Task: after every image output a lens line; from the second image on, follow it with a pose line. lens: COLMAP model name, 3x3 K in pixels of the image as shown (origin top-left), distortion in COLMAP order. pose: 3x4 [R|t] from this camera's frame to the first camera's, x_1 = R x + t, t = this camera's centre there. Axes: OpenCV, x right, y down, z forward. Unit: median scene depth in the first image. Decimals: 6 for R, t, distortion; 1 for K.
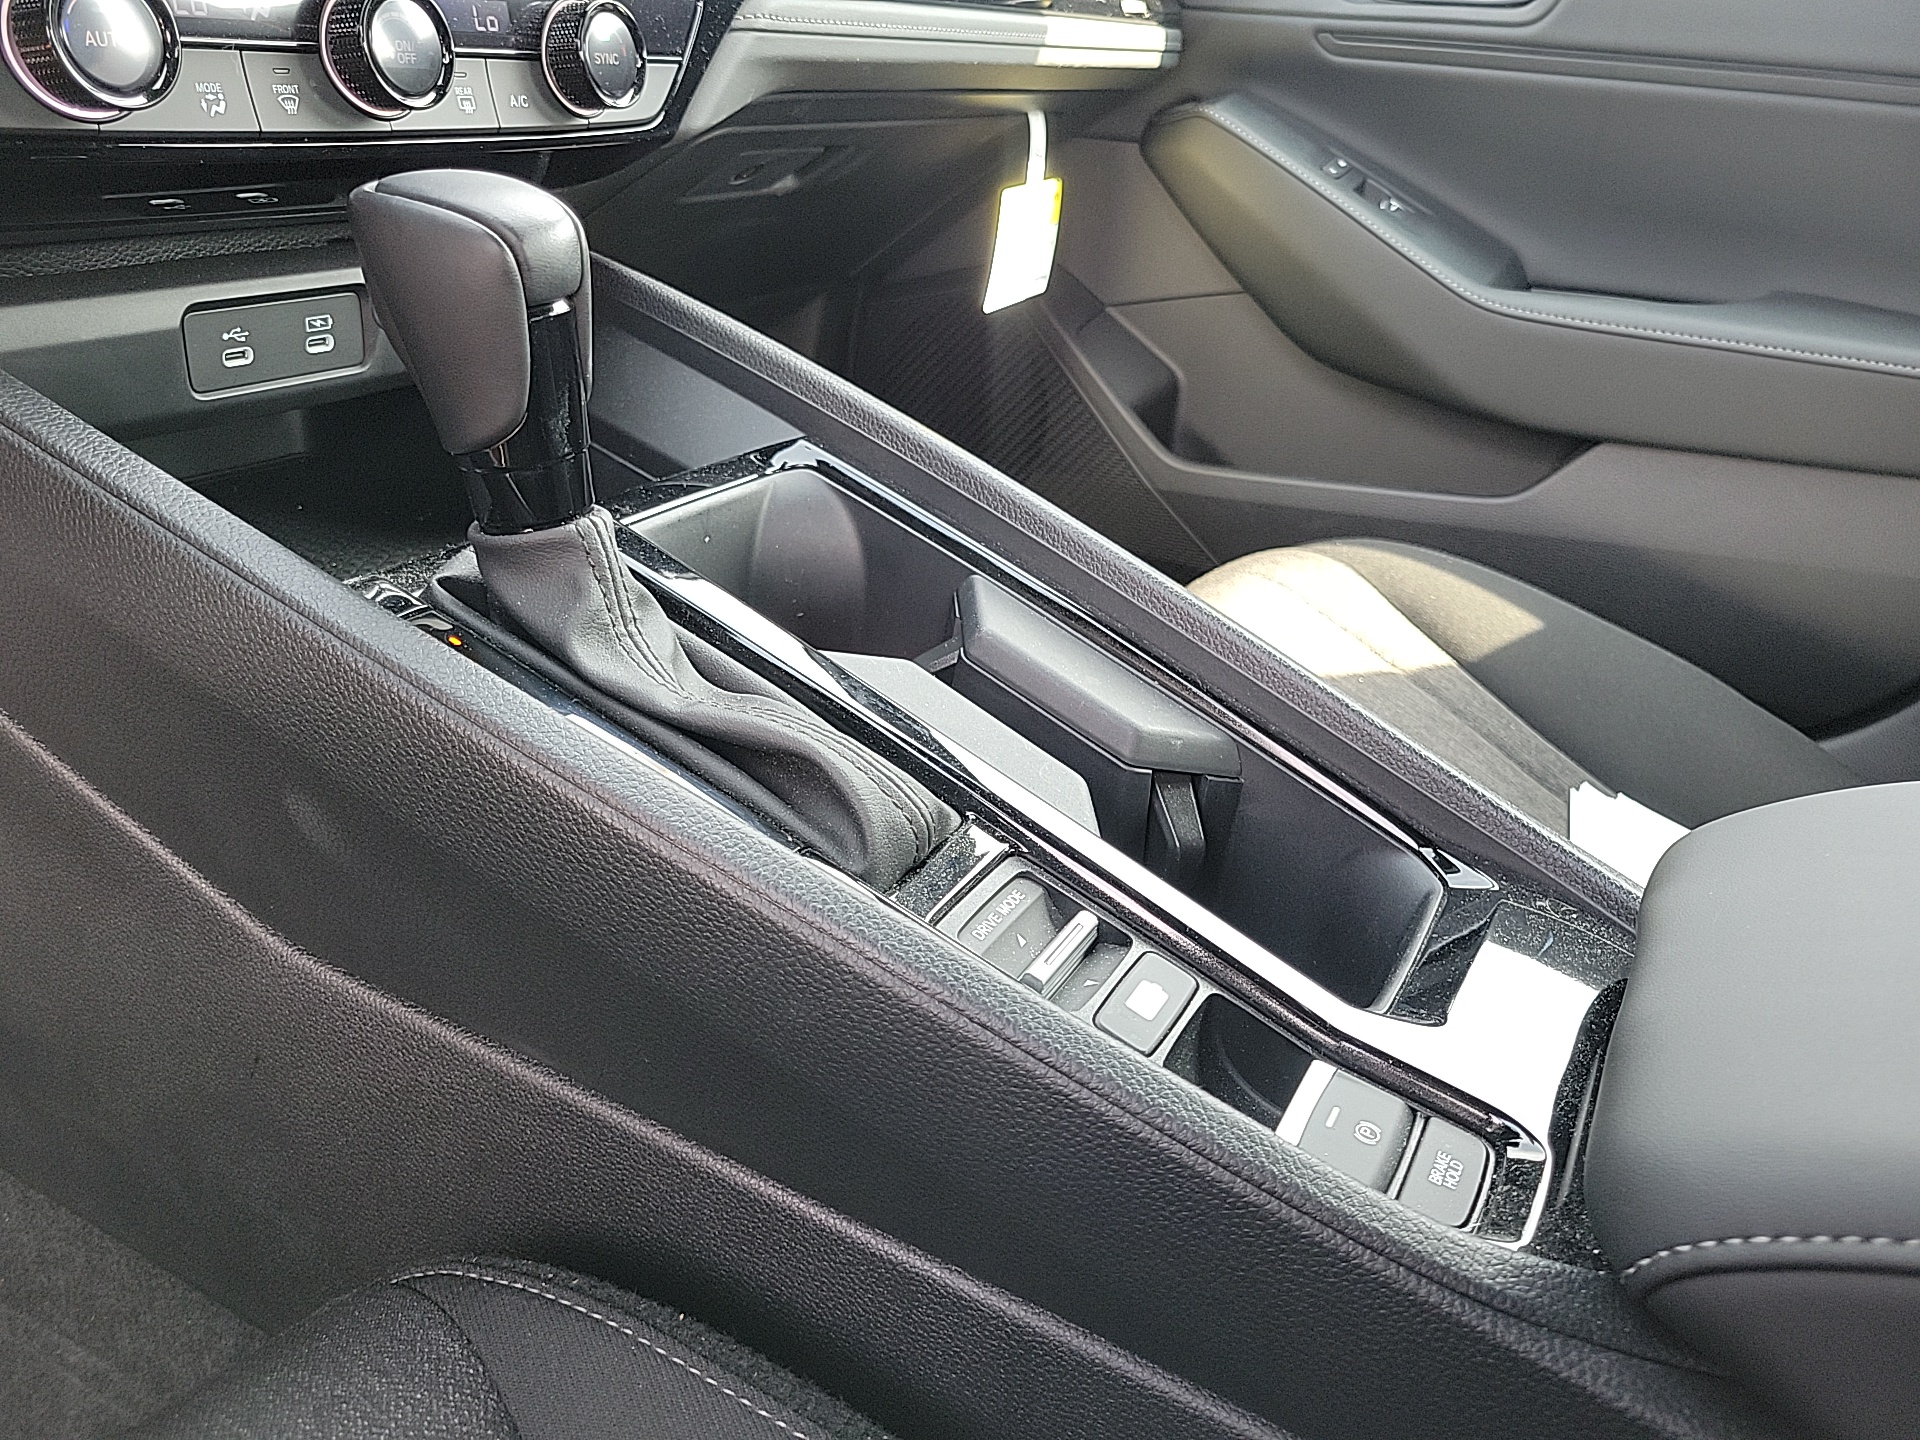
lens RADIAL K [[1498.0, 0, 950.6], [0, 1498.0, 723.4], [0, 0, 1]] dist [0.040605, -0.029745]
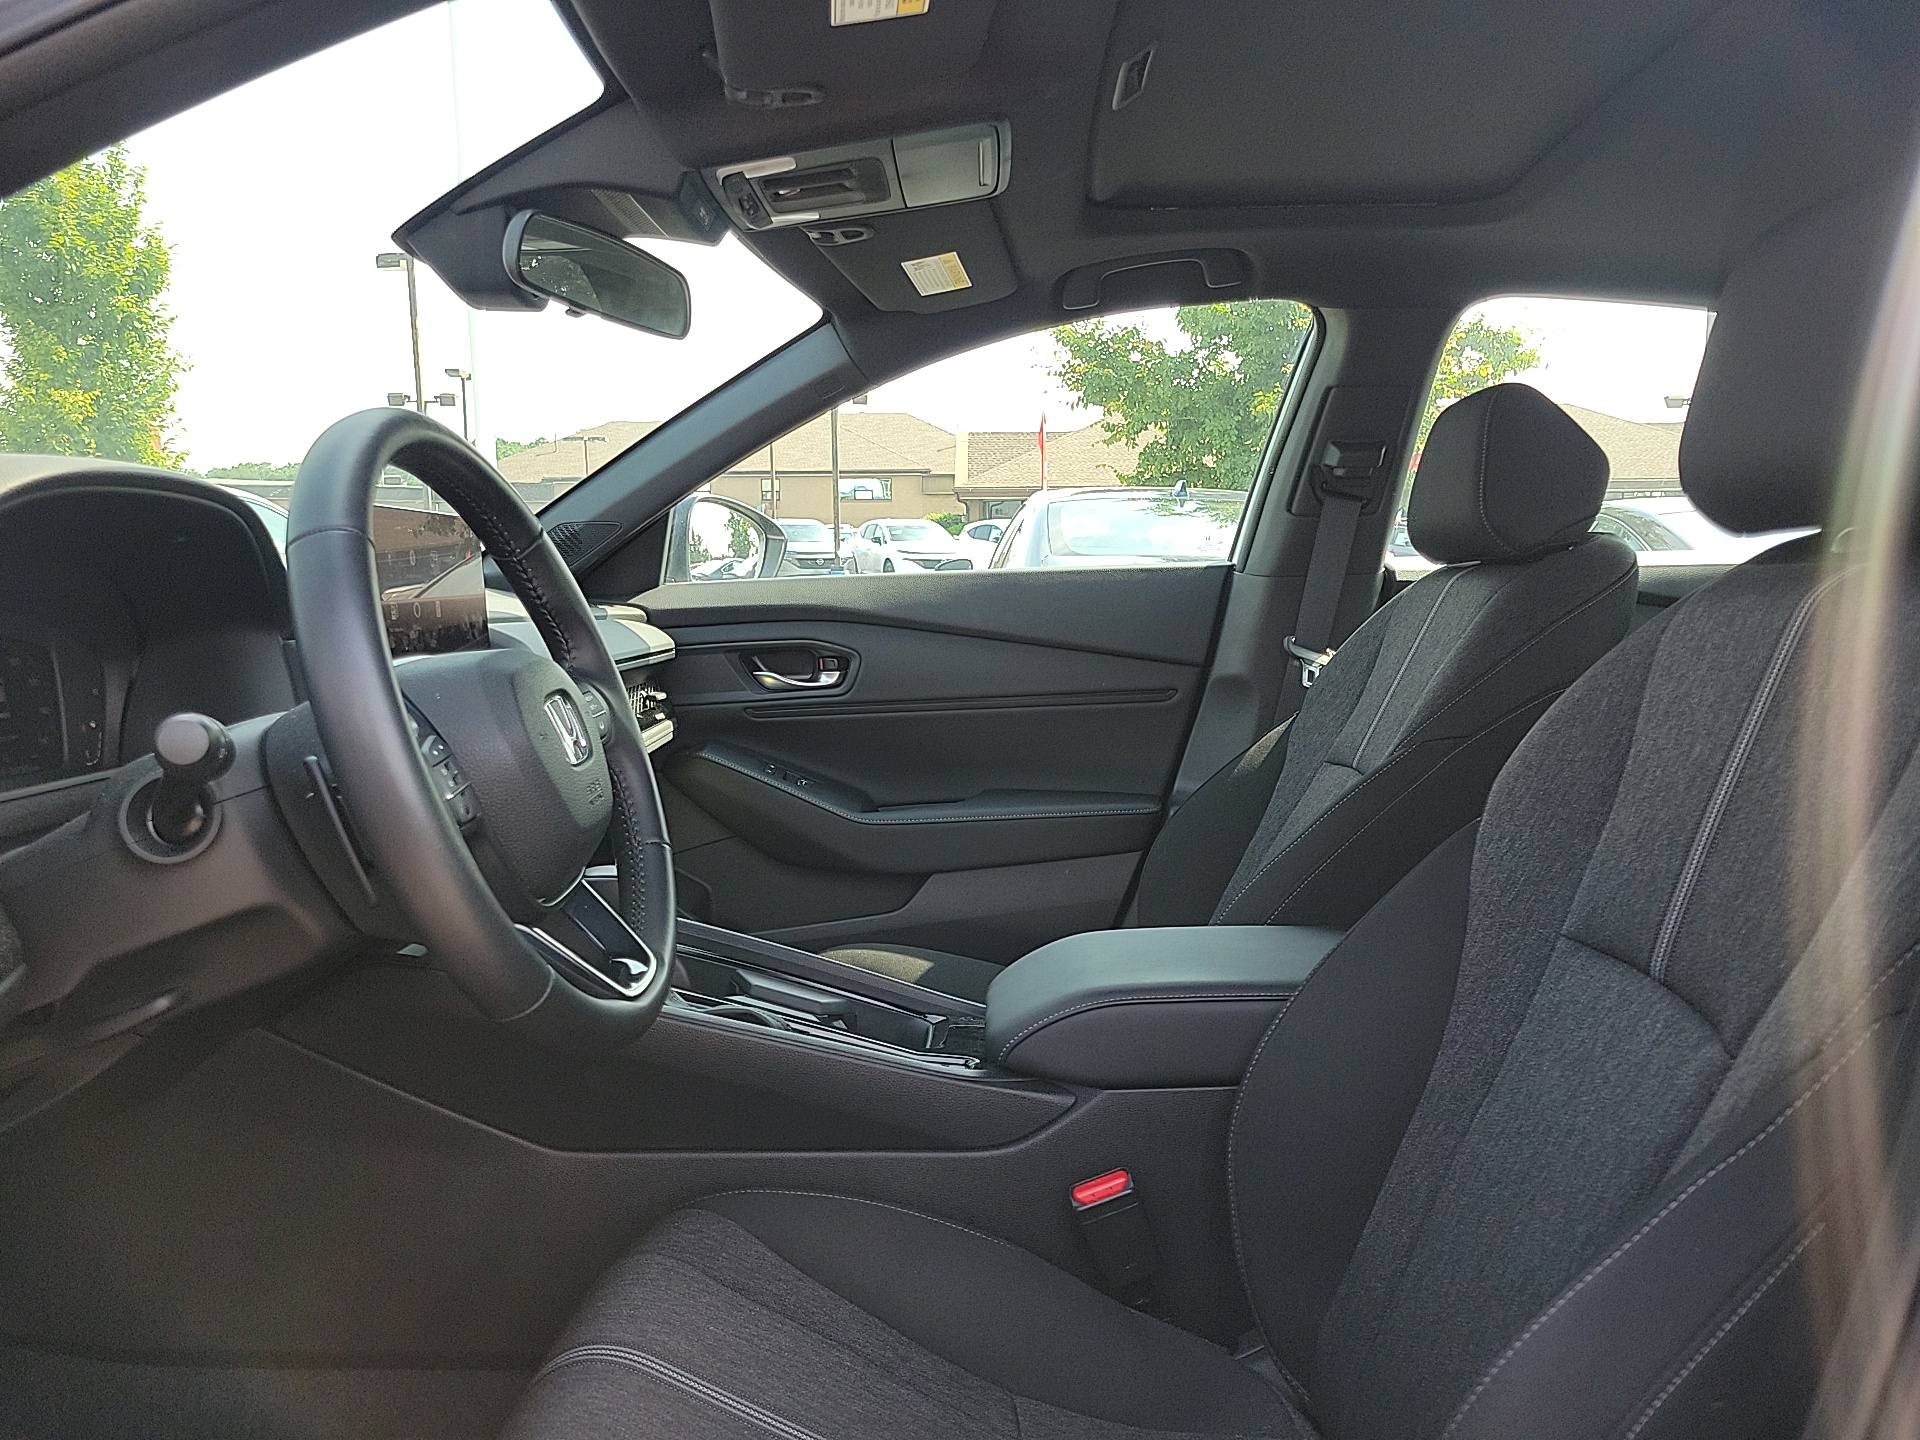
lens RADIAL K [[1498.0, 0, 948.2], [0, 1498.0, 702.8], [0, 0, 1]] dist [0.040605, -0.029745]
pose [[0.879033, -0.154141, 0.451156, -0.703940], [0.298928, 0.915375, -0.269687, 0.252349], [-0.371407, 0.371927, 0.850722, -1.339644]]
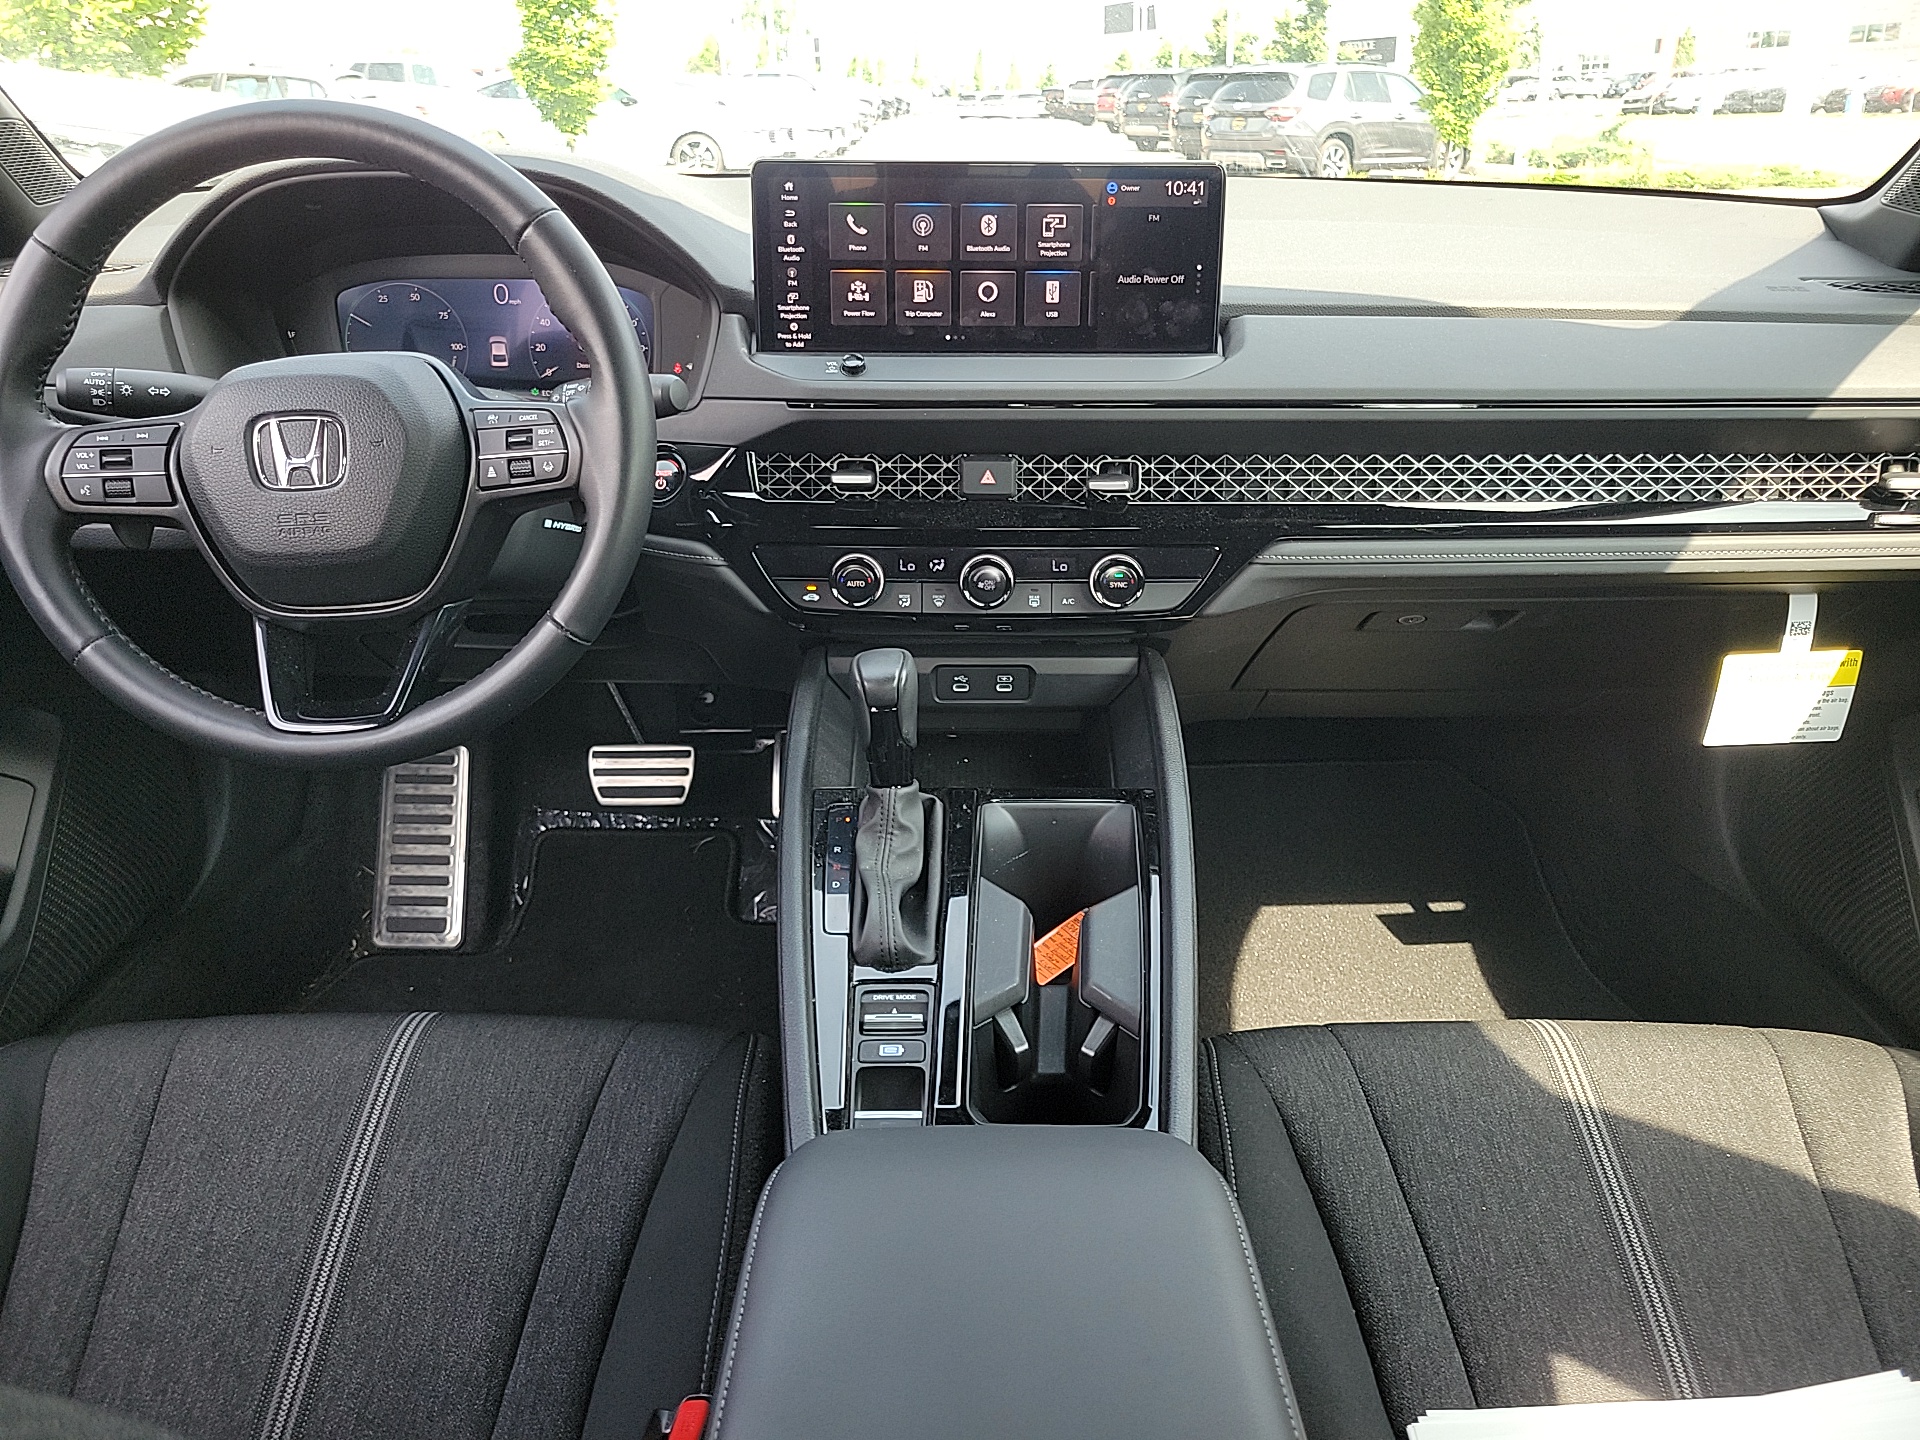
lens RADIAL K [[1498.0, 0, 977.0], [0, 1498.0, 736.7], [0, 0, 1]] dist [0.040605, -0.029745]
pose [[0.484648, 0.232701, -0.843188, 1.224323], [-0.336456, 0.939393, 0.065863, -0.277522], [0.807412, 0.251775, 0.533568, -0.142175]]
